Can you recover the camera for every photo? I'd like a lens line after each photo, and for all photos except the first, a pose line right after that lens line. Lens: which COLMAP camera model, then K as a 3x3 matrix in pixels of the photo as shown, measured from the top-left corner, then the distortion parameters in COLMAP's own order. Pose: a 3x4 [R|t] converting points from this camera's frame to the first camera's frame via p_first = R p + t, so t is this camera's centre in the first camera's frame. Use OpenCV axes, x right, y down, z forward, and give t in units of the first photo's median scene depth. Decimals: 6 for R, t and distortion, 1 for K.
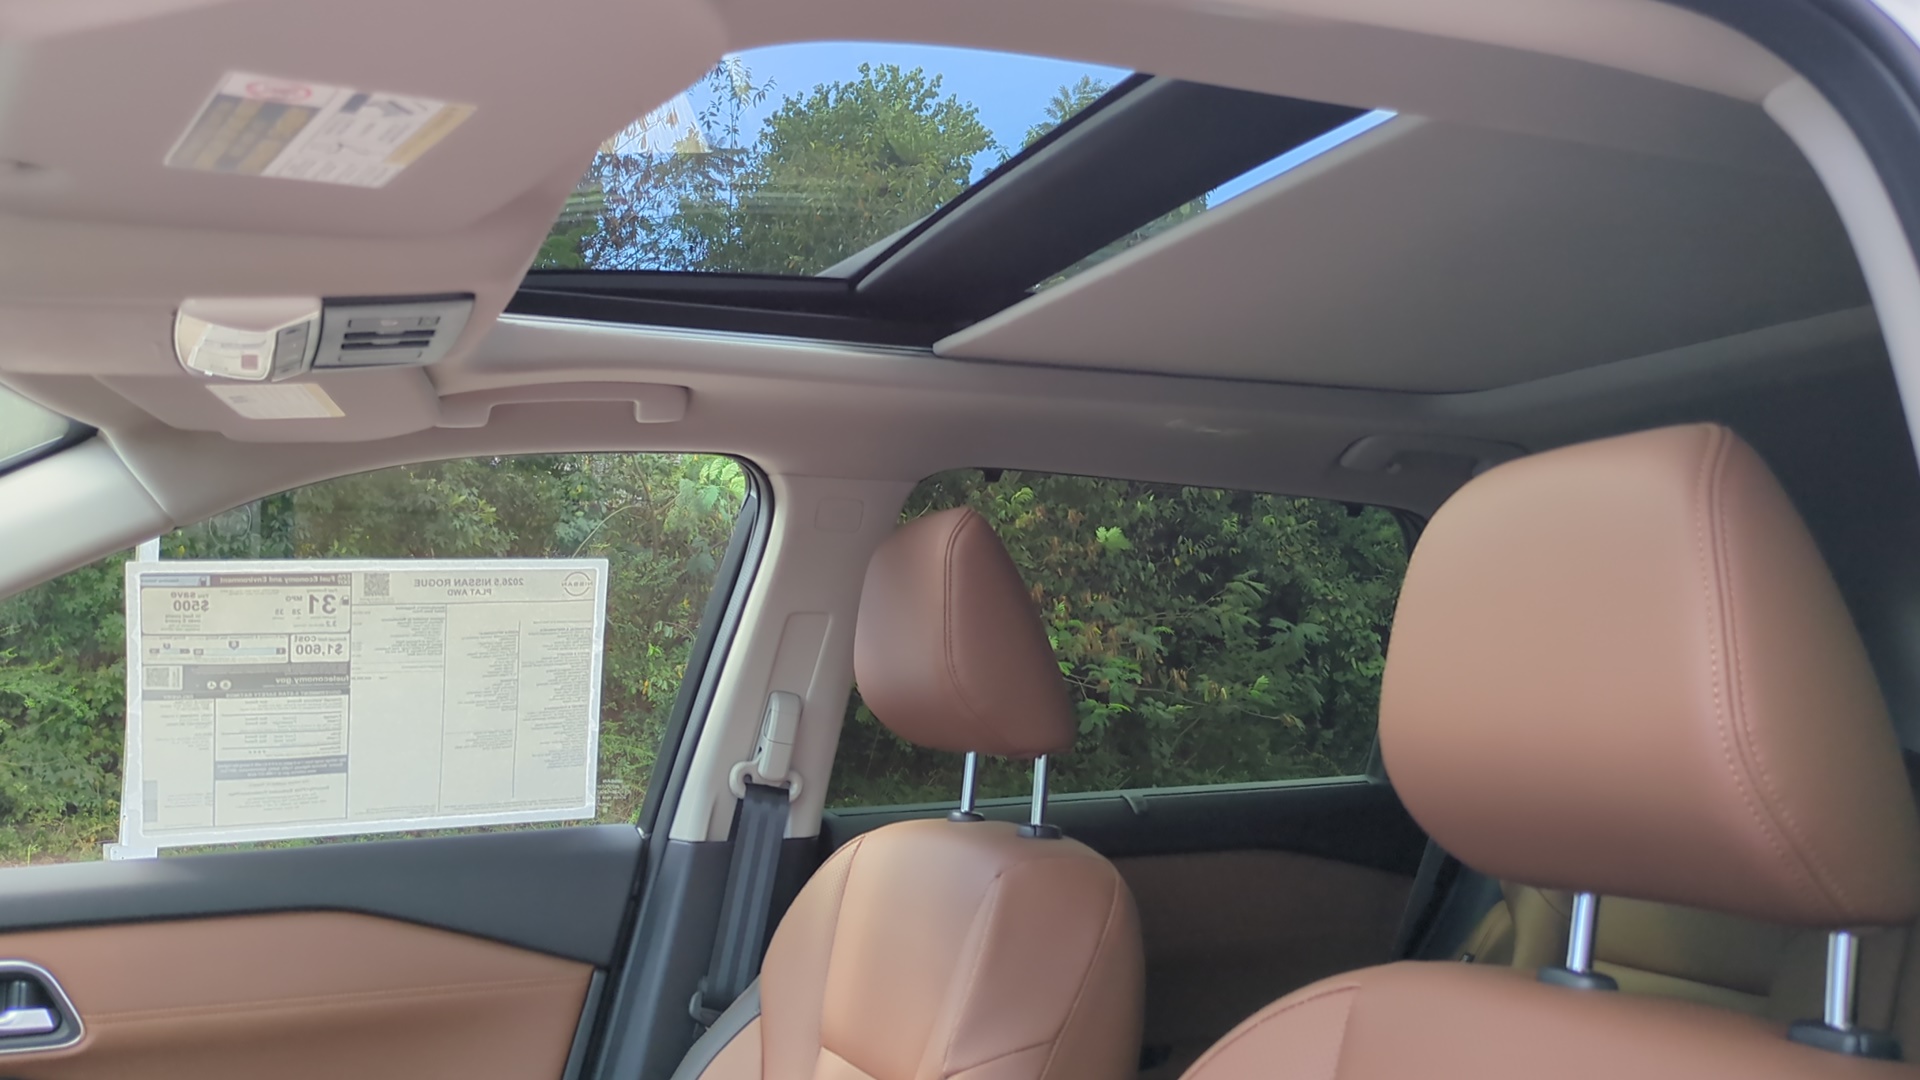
lens RADIAL K [[1635.2, 0, 955.5], [0, 1635.2, 529.4], [0, 0, 1]] dist [0.022631, -0.008973]
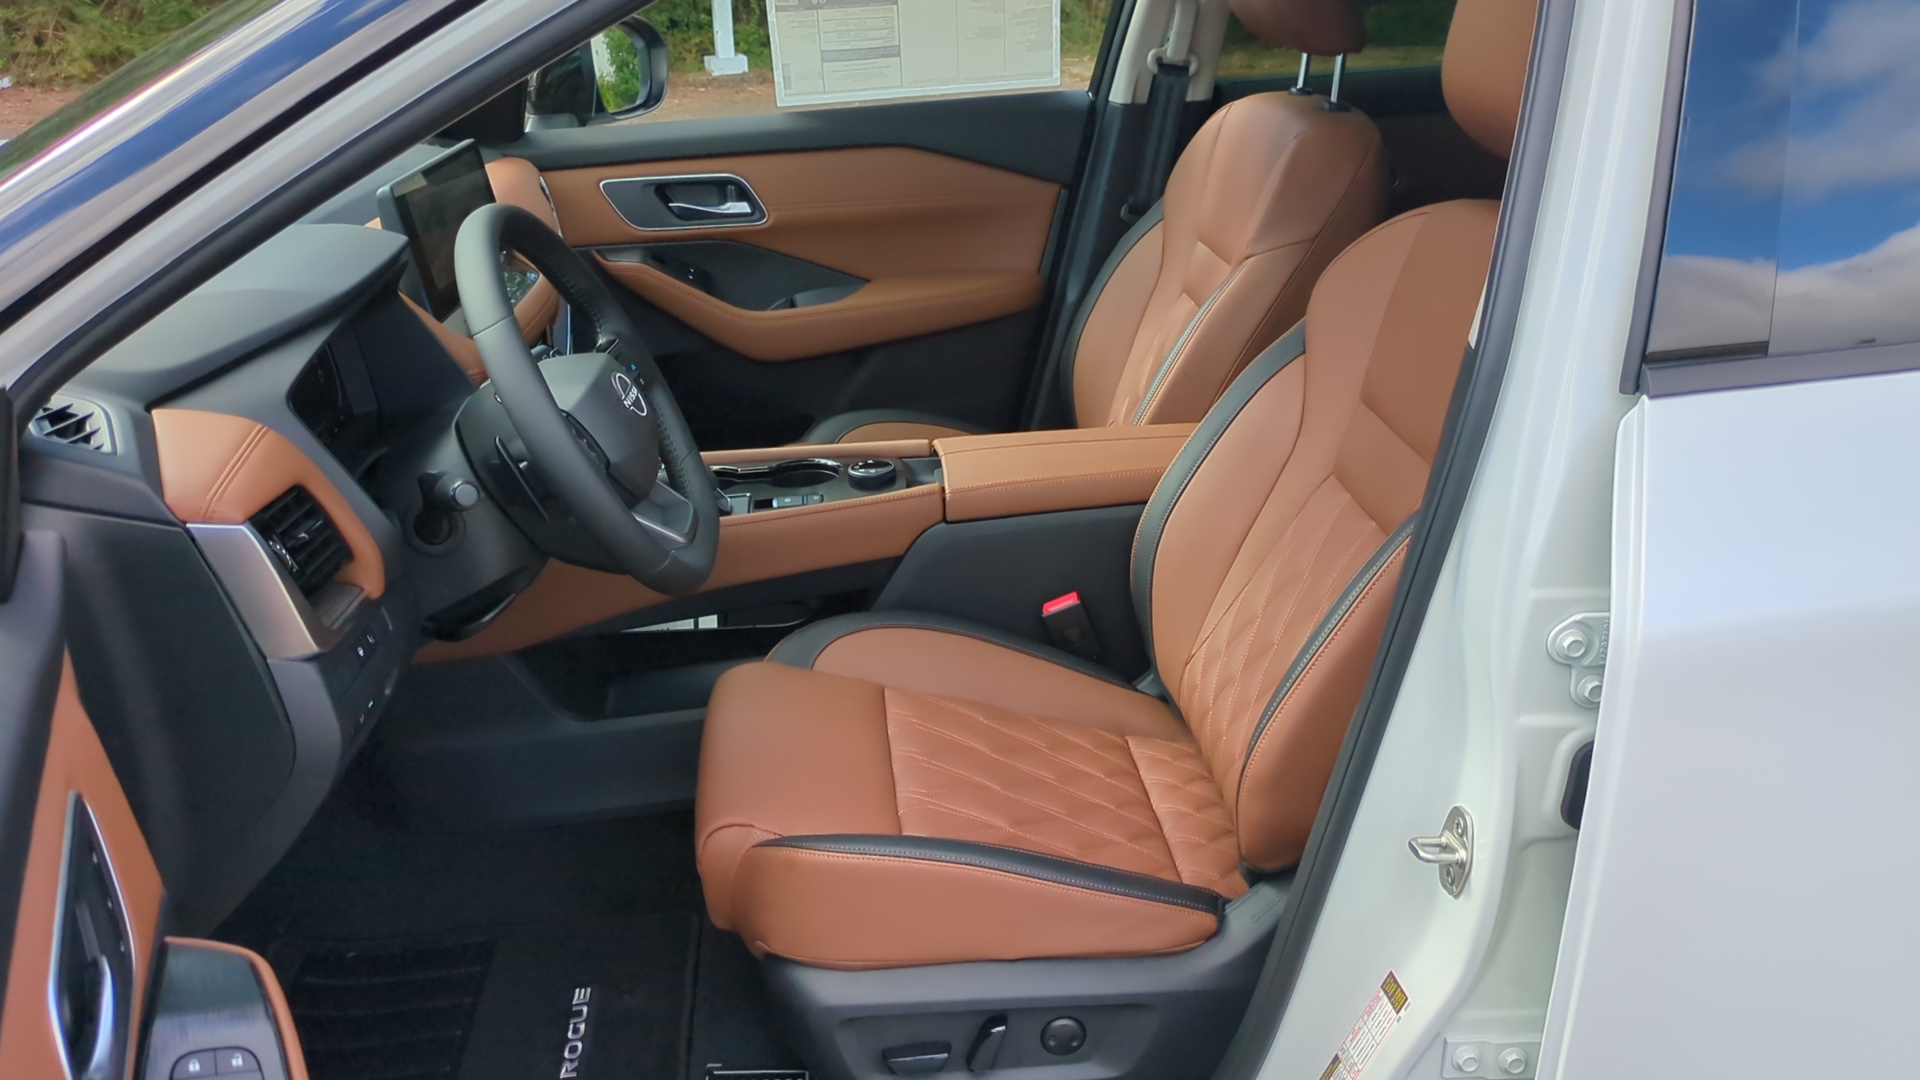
lens RADIAL K [[1635.2, 0, 955.5], [0, 1635.2, 529.4], [0, 0, 1]] dist [0.022631, -0.008973]
pose [[0.949986, 0.087531, -0.299775, 0.171979], [0.059443, 0.891684, 0.448738, -0.138213], [0.306583, -0.444114, 0.841884, -0.458372]]
